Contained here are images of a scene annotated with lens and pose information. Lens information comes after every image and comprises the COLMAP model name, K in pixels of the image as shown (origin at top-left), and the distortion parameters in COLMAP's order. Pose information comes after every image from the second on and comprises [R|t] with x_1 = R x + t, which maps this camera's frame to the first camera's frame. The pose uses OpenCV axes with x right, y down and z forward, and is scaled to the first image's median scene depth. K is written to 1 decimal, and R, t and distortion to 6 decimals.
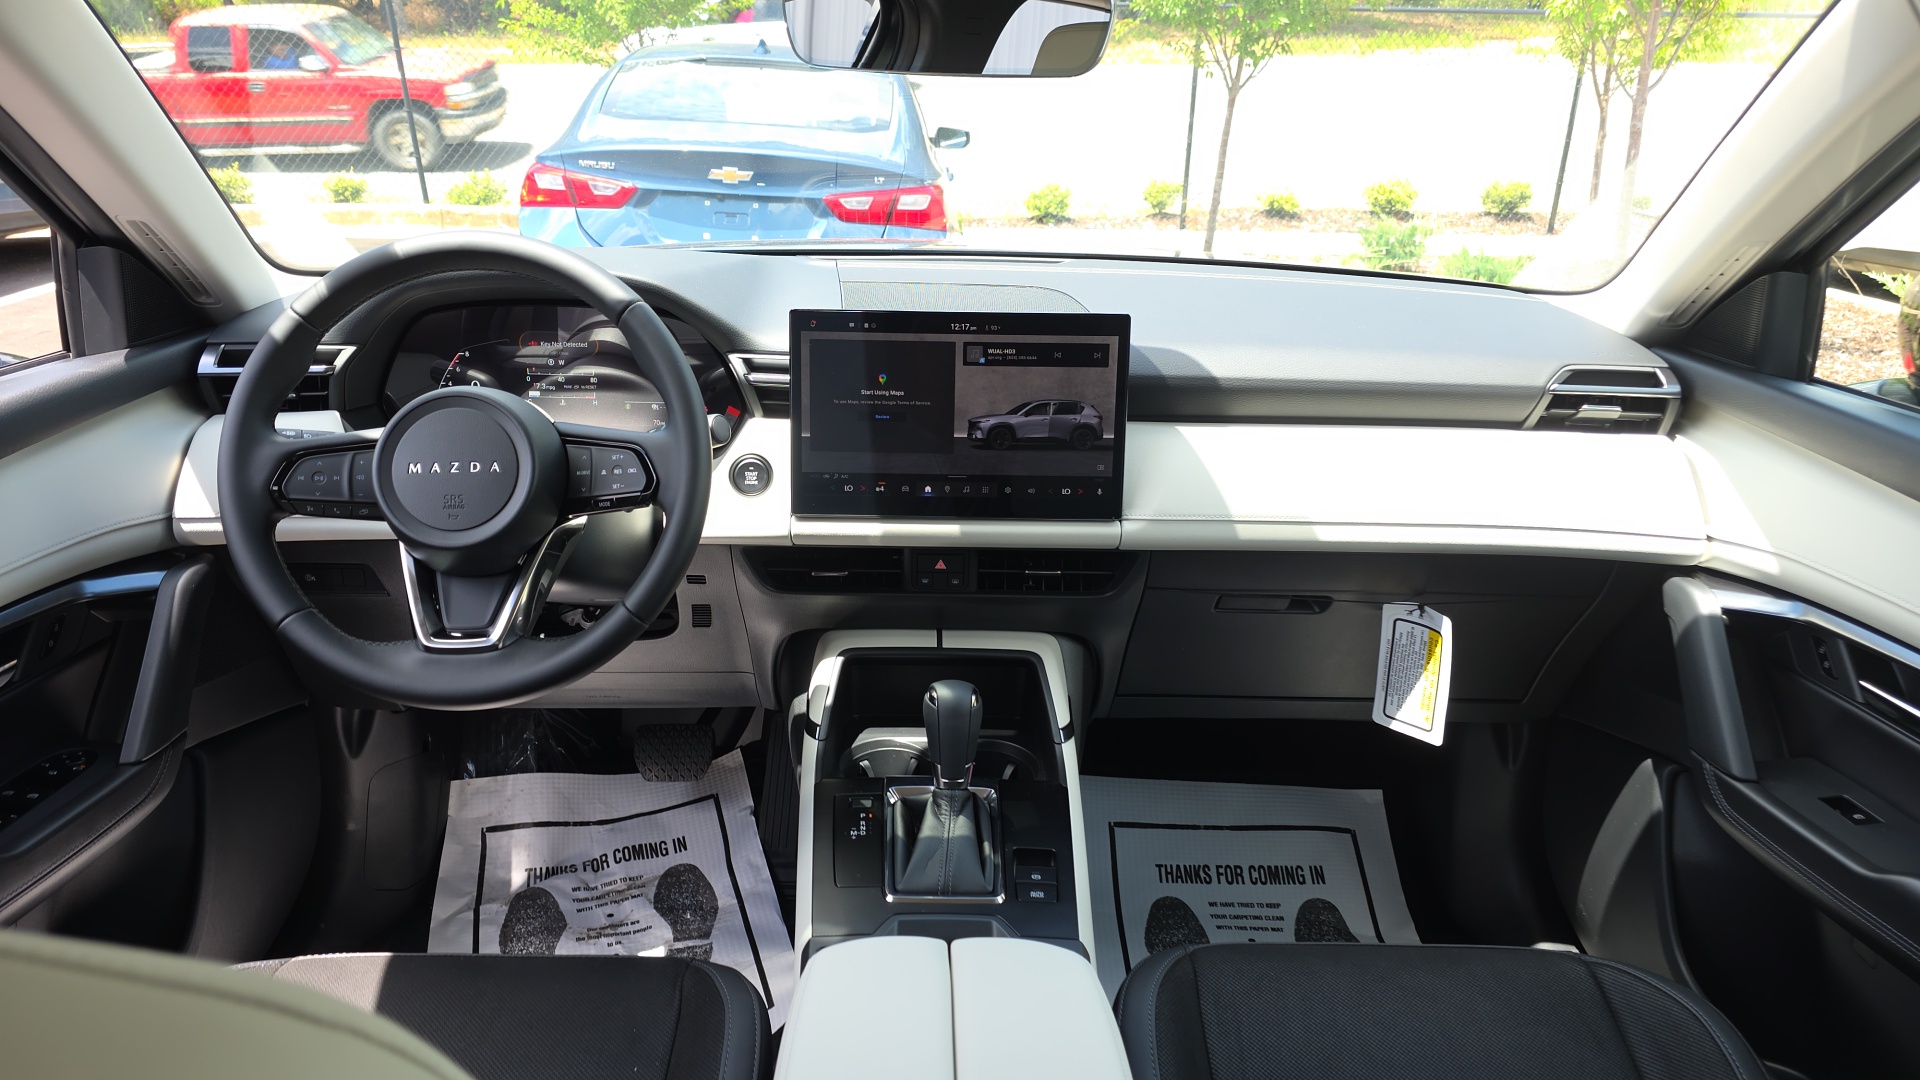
lens RADIAL K [[1279.3, 0, 938.3], [0, 1279.3, 519.0], [0, 0, 1]] dist [0.099169, -0.141520]
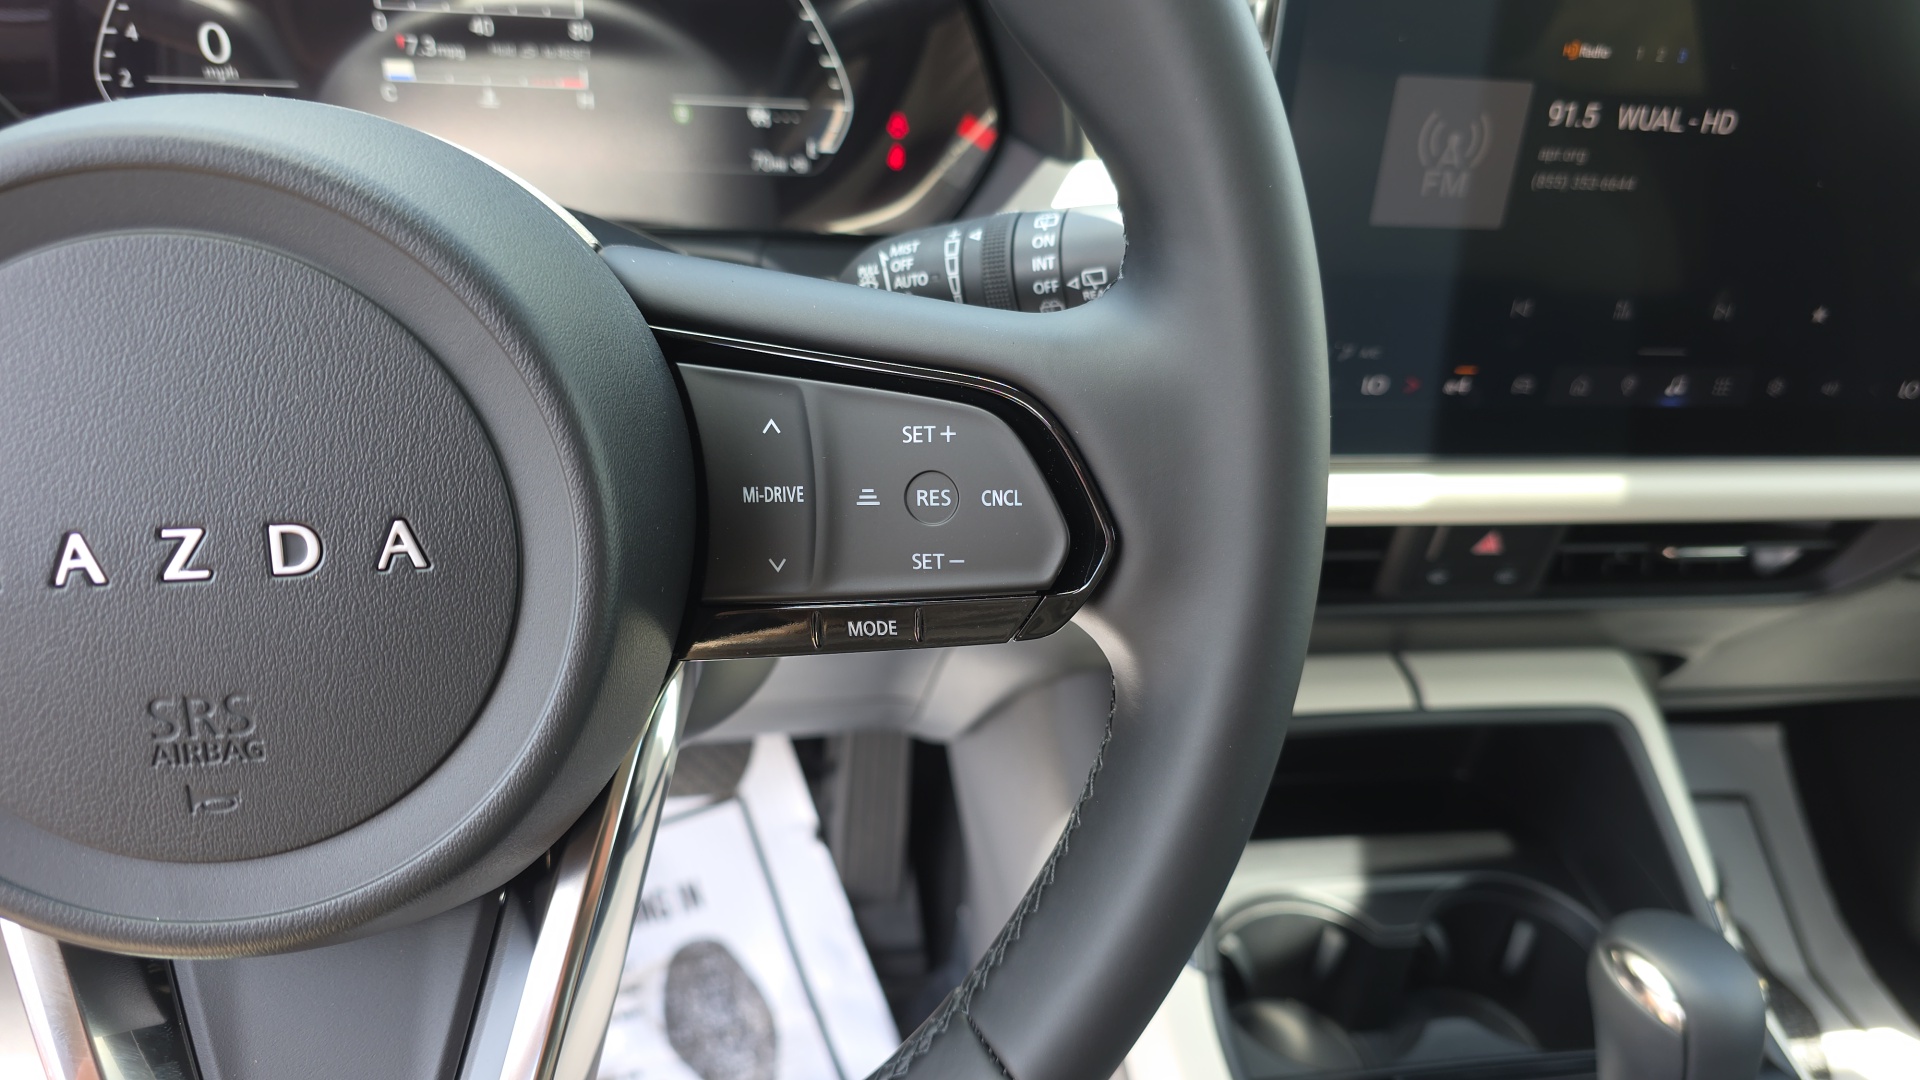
lens RADIAL K [[1346.2, 0, 960.0], [0, 1346.2, 540.0], [0, 0, 1]] dist [0.040983, -0.090574]
pose [[0.989407, -0.020462, 0.143721, -0.231289], [-0.018748, 0.963714, 0.266277, -0.078016], [-0.143954, -0.266151, 0.953122, 0.635768]]
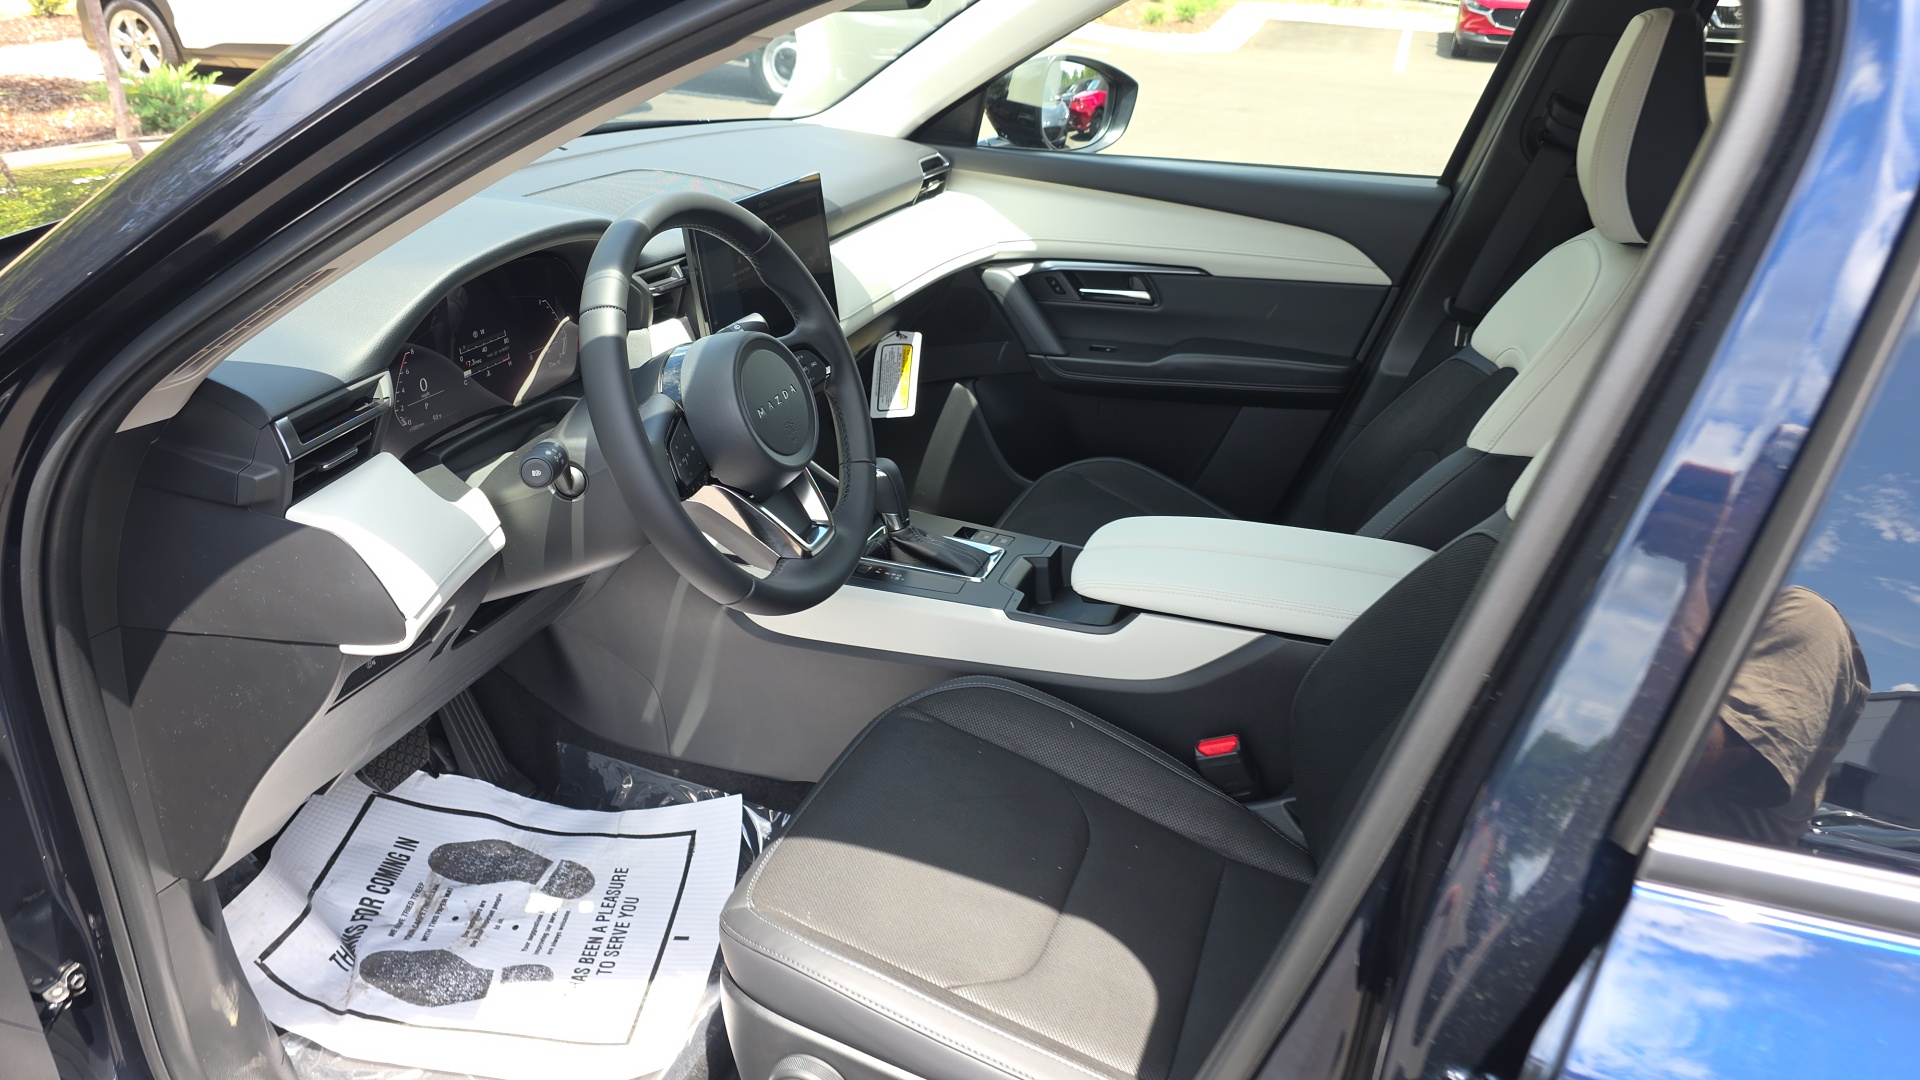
lens RADIAL K [[1272.5, 0, 942.2], [0, 1272.5, 538.2], [0, 0, 1]] dist [0.039911, -0.046830]
pose [[0.369093, -0.416684, 0.830750, -1.044445], [0.274672, 0.902841, 0.330809, -0.213017], [-0.887877, 0.106084, 0.447684, 0.300954]]
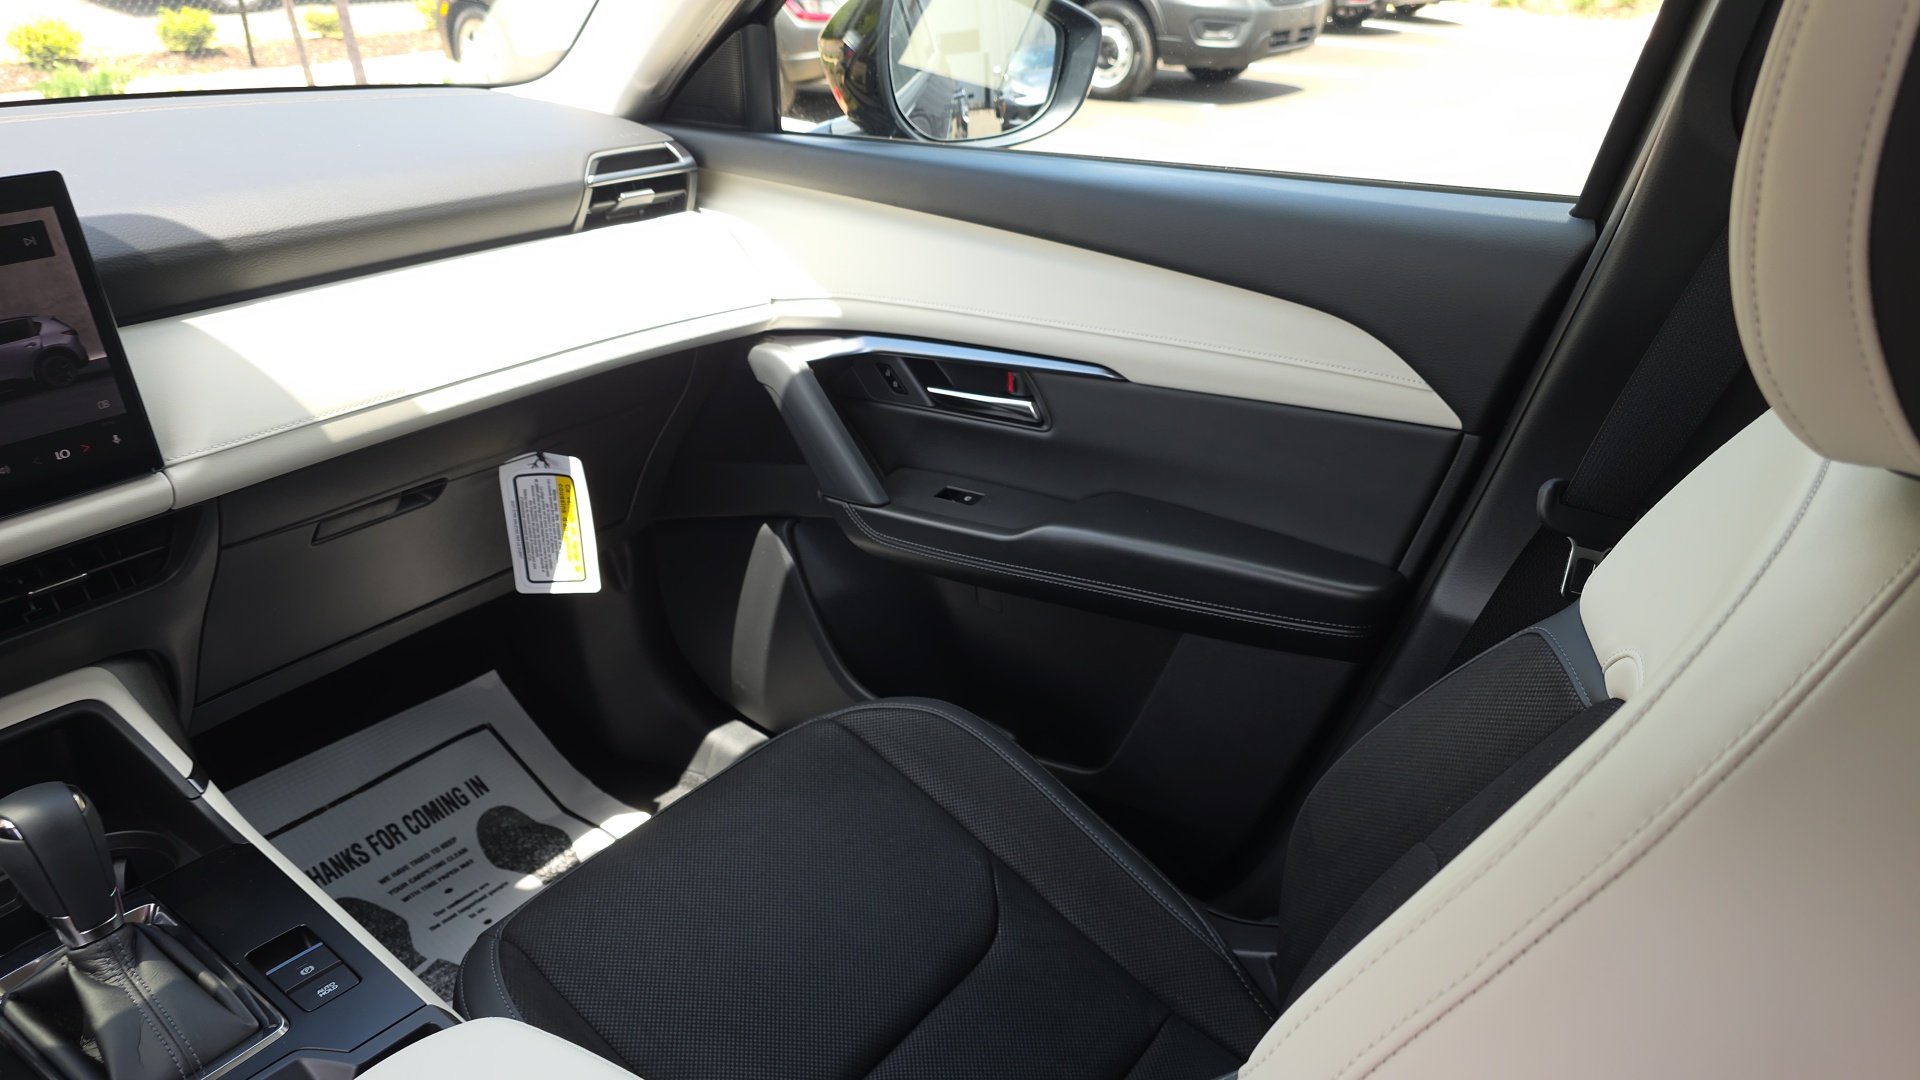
lens RADIAL K [[1301.1, 0, 960.0], [0, 1301.1, 540.0], [0, 0, 1]] dist [0.052278, -0.054158]
pose [[0.605923, -0.364405, 0.707153, -0.113747], [0.271069, 0.930295, 0.247128, -0.022486], [-0.747916, 0.041946, 0.662467, 0.201418]]
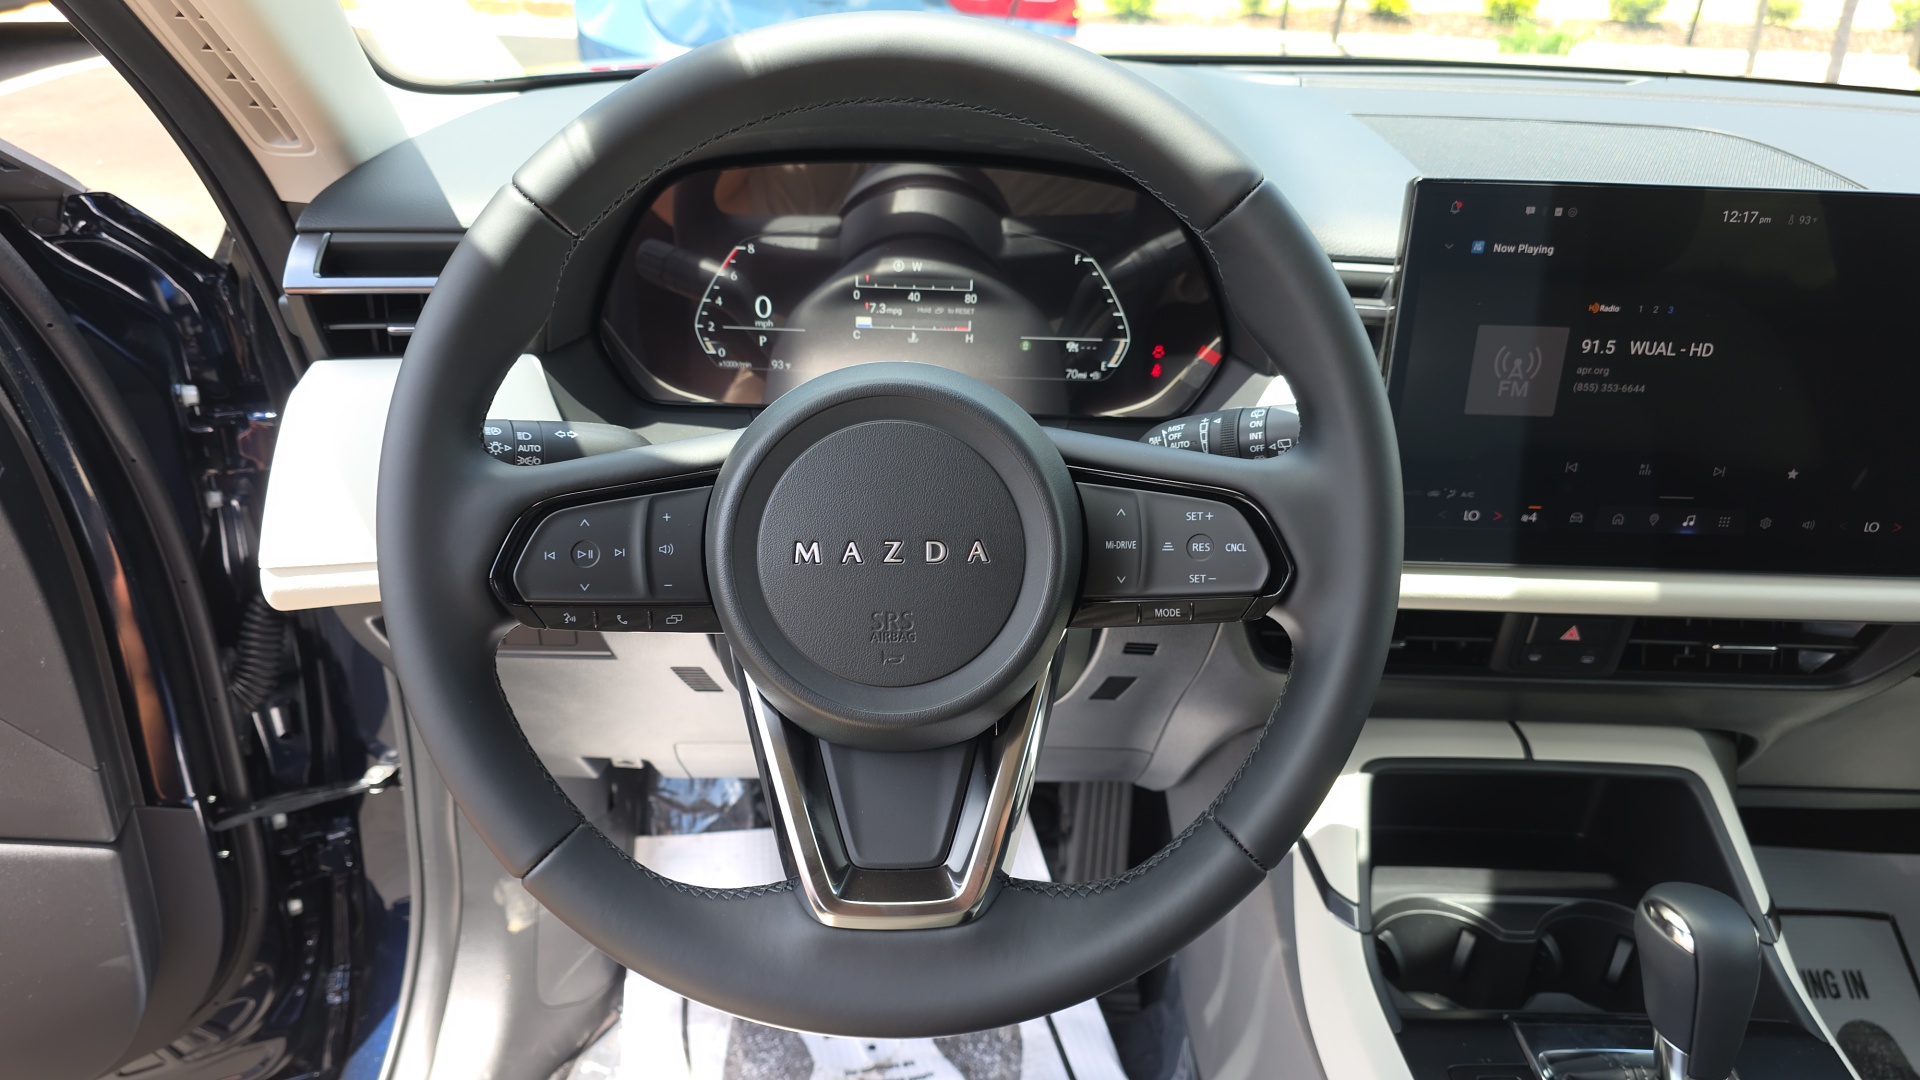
lens RADIAL K [[1304.2, 0, 947.4], [0, 1304.2, 550.2], [0, 0, 1]] dist [0.052607, -0.070597]
pose [[0.999781, 0.017745, -0.011110, -0.279450], [-0.015802, 0.987707, 0.155518, -0.090666], [0.013733, -0.155308, 0.987771, 0.433167]]
